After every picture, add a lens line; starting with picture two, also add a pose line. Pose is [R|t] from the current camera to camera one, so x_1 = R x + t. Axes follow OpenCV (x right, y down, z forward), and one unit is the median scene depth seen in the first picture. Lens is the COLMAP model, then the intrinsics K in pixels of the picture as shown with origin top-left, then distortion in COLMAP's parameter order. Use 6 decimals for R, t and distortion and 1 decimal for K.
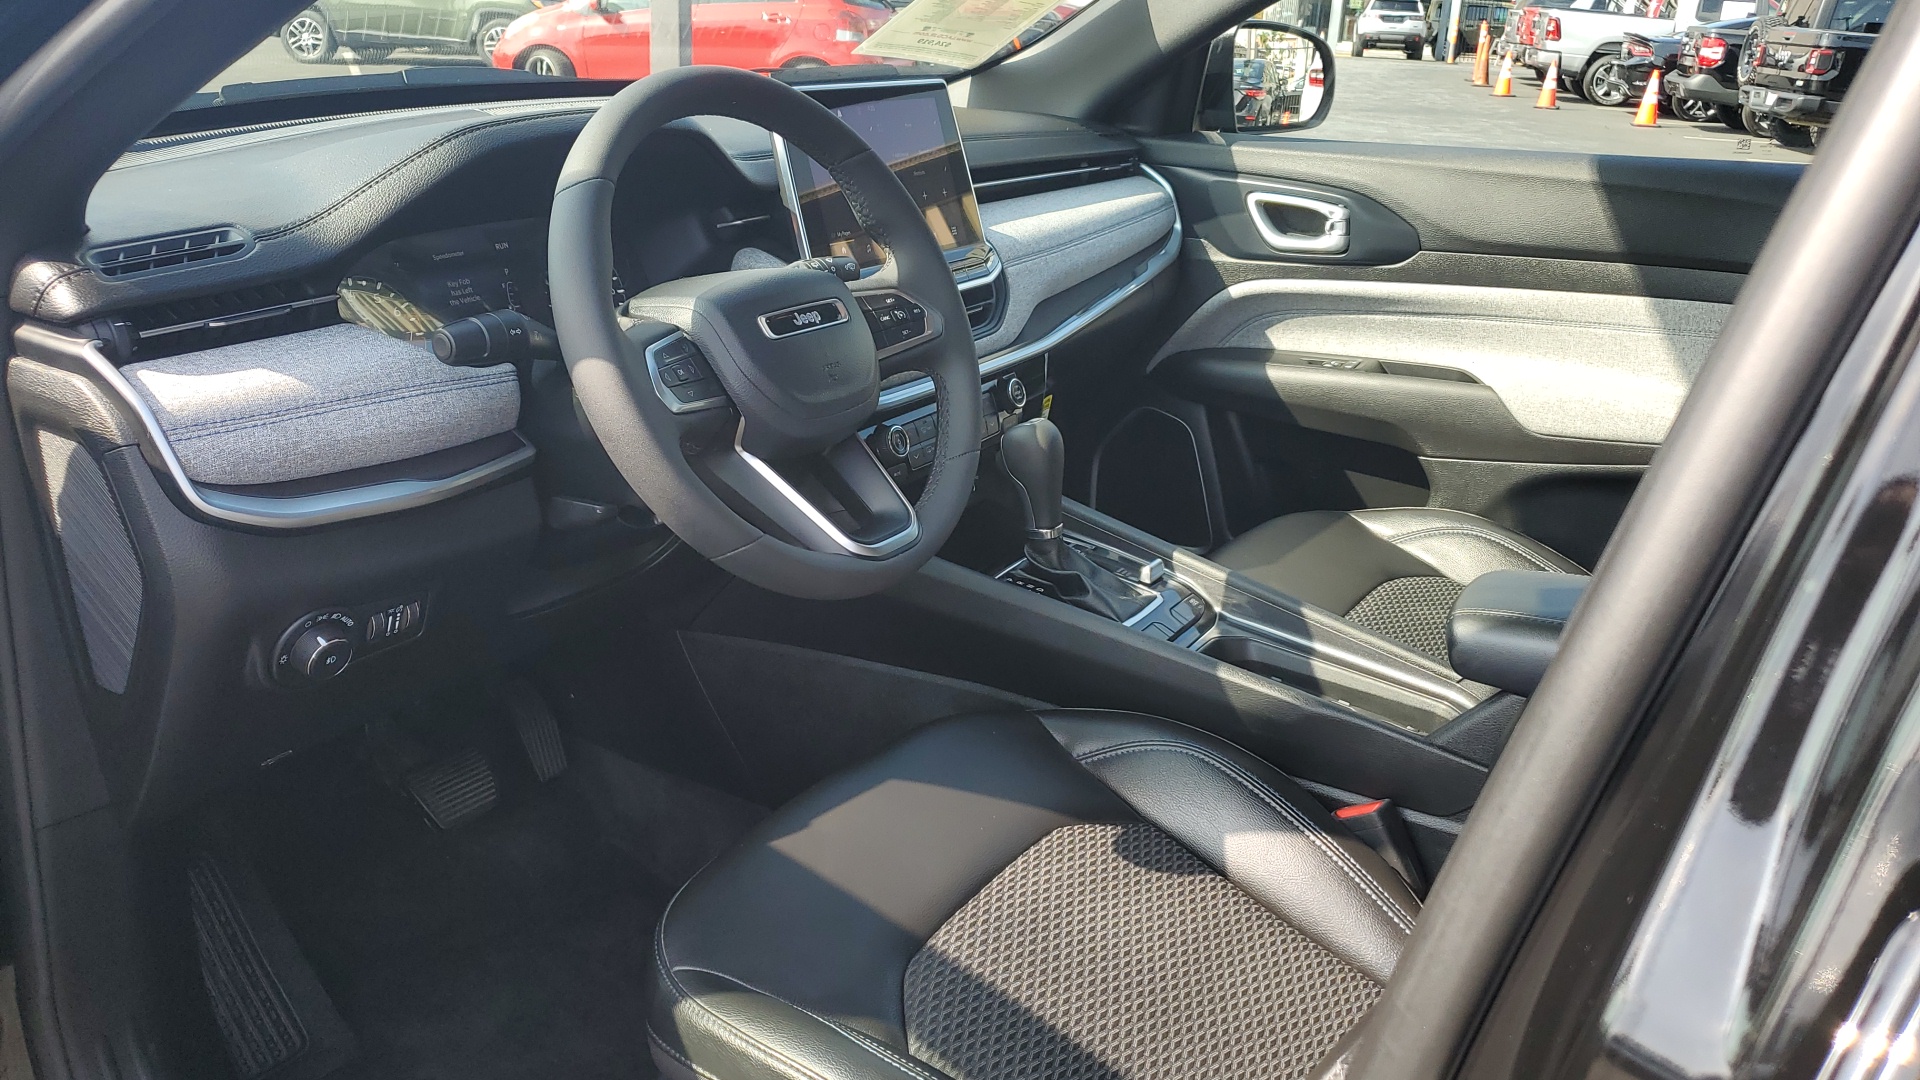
lens RADIAL K [[1505.6, 0, 963.6], [0, 1505.6, 525.0], [0, 0, 1]] dist [0.044387, -0.066382]
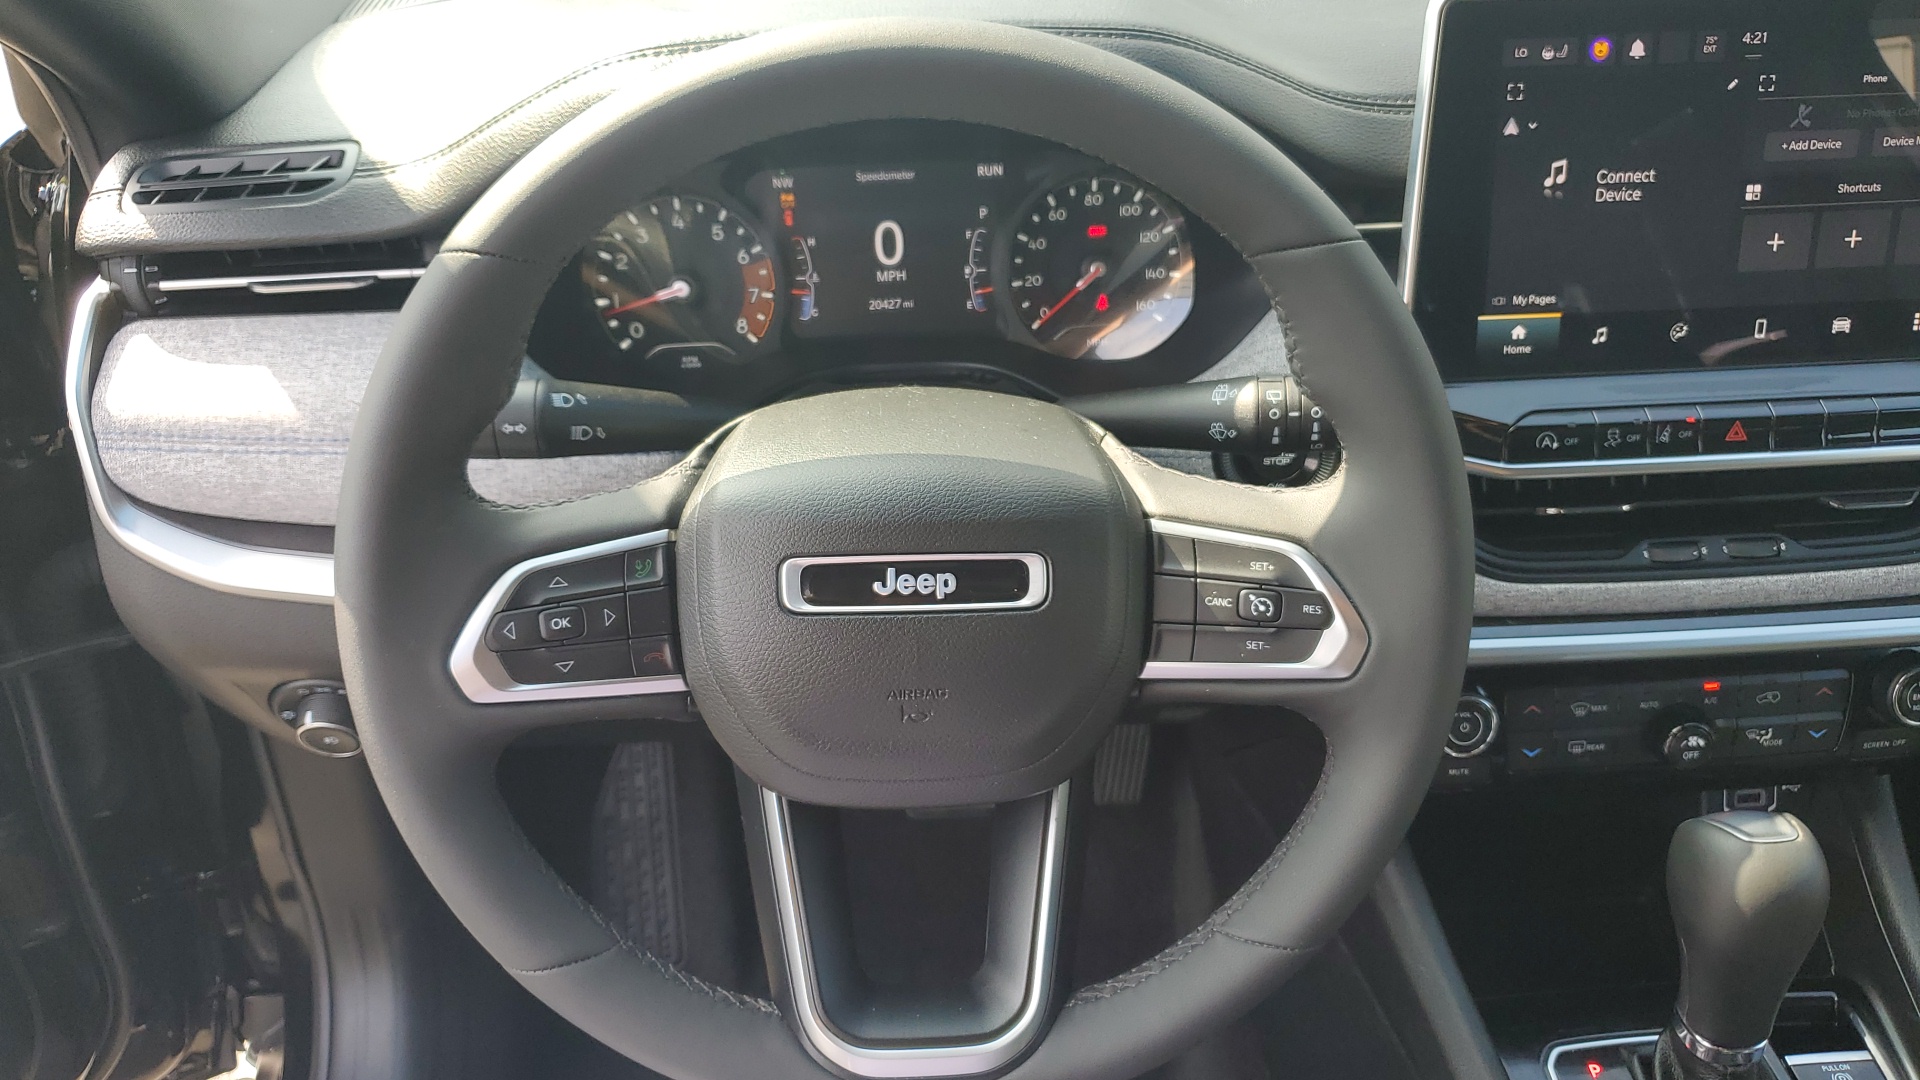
lens RADIAL K [[1505.6, 0, 954.1], [0, 1505.6, 528.1], [0, 0, 1]] dist [0.044387, -0.066382]
pose [[0.588307, 0.432945, -0.682974, 0.128256], [-0.244758, 0.900318, 0.359890, -0.184979], [0.770707, -0.044562, 0.635630, 0.387570]]
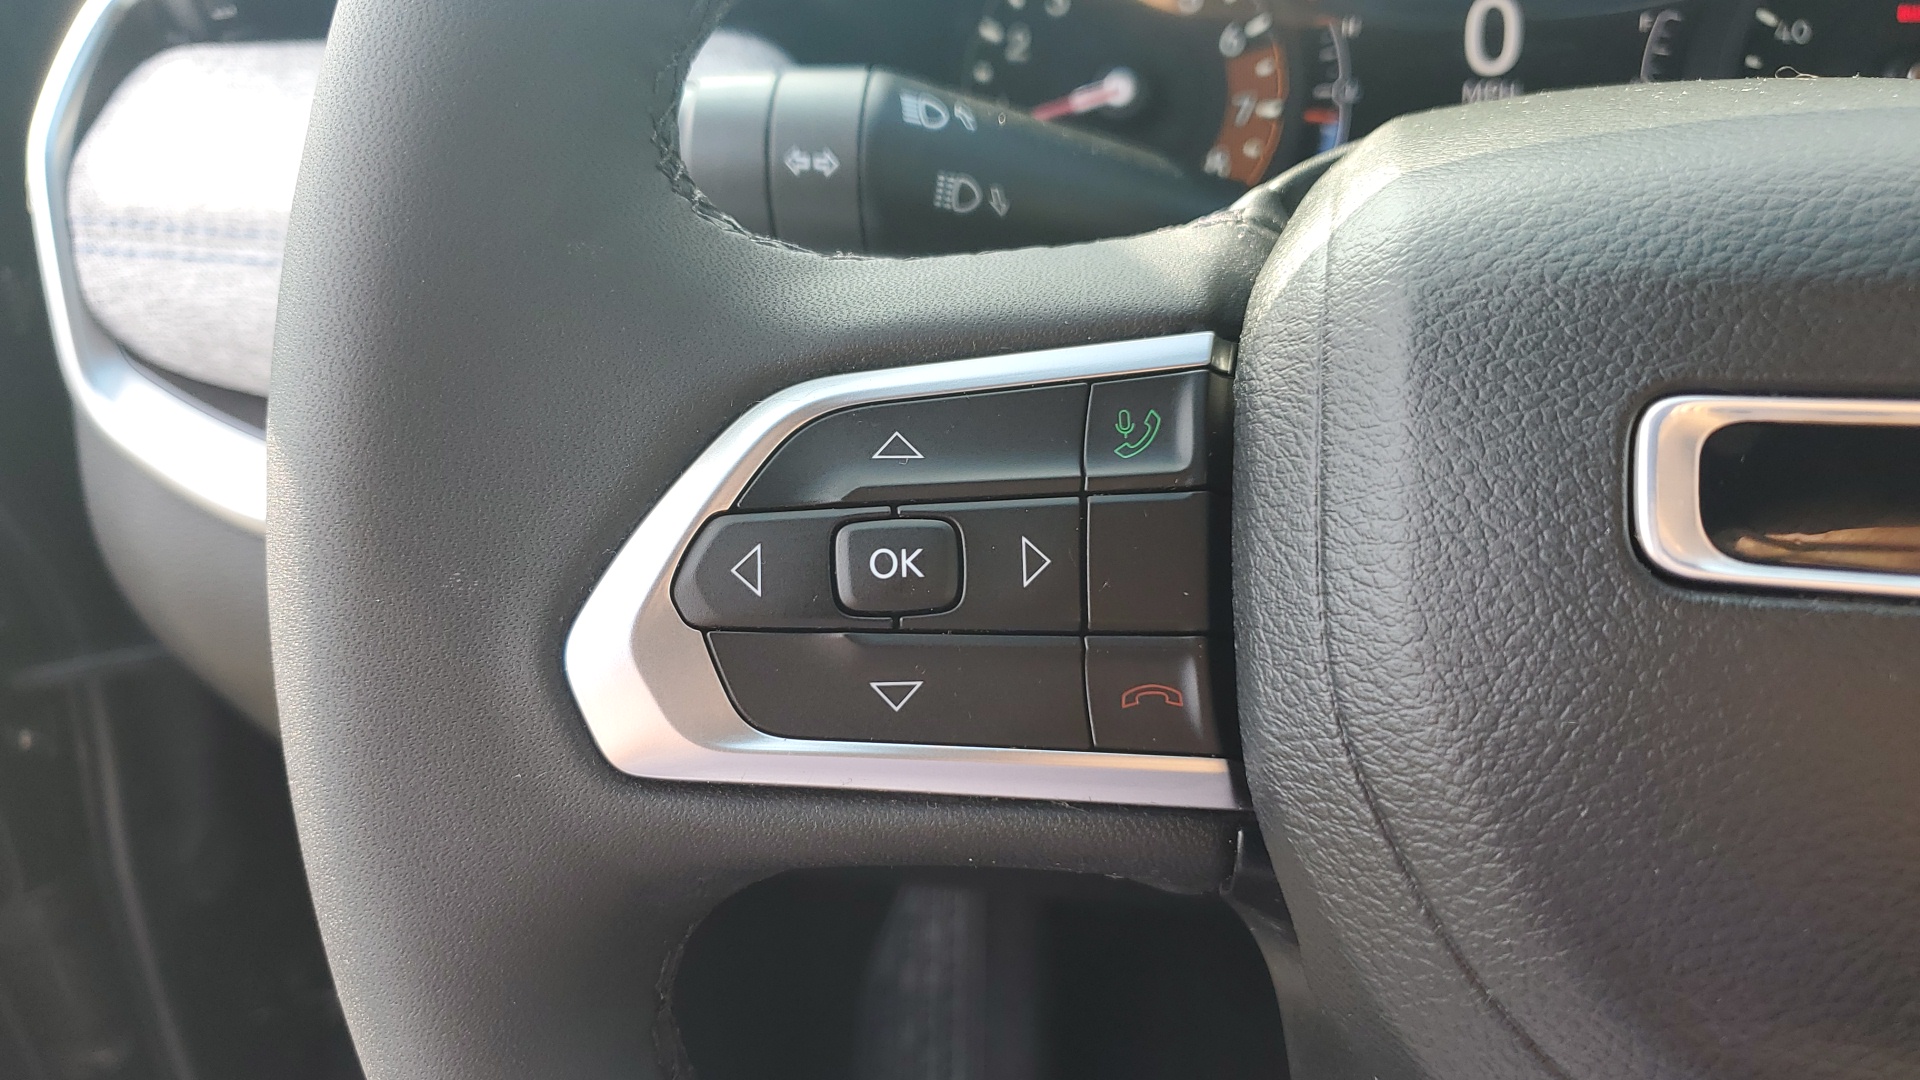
lens RADIAL K [[1505.6, 0, 971.0], [0, 1505.6, 553.3], [0, 0, 1]] dist [0.044387, -0.066382]
pose [[0.427219, 0.420021, -0.800666, -0.022879], [-0.257662, 0.905386, 0.337472, -0.083011], [0.866657, 0.062127, 0.495022, 0.466899]]
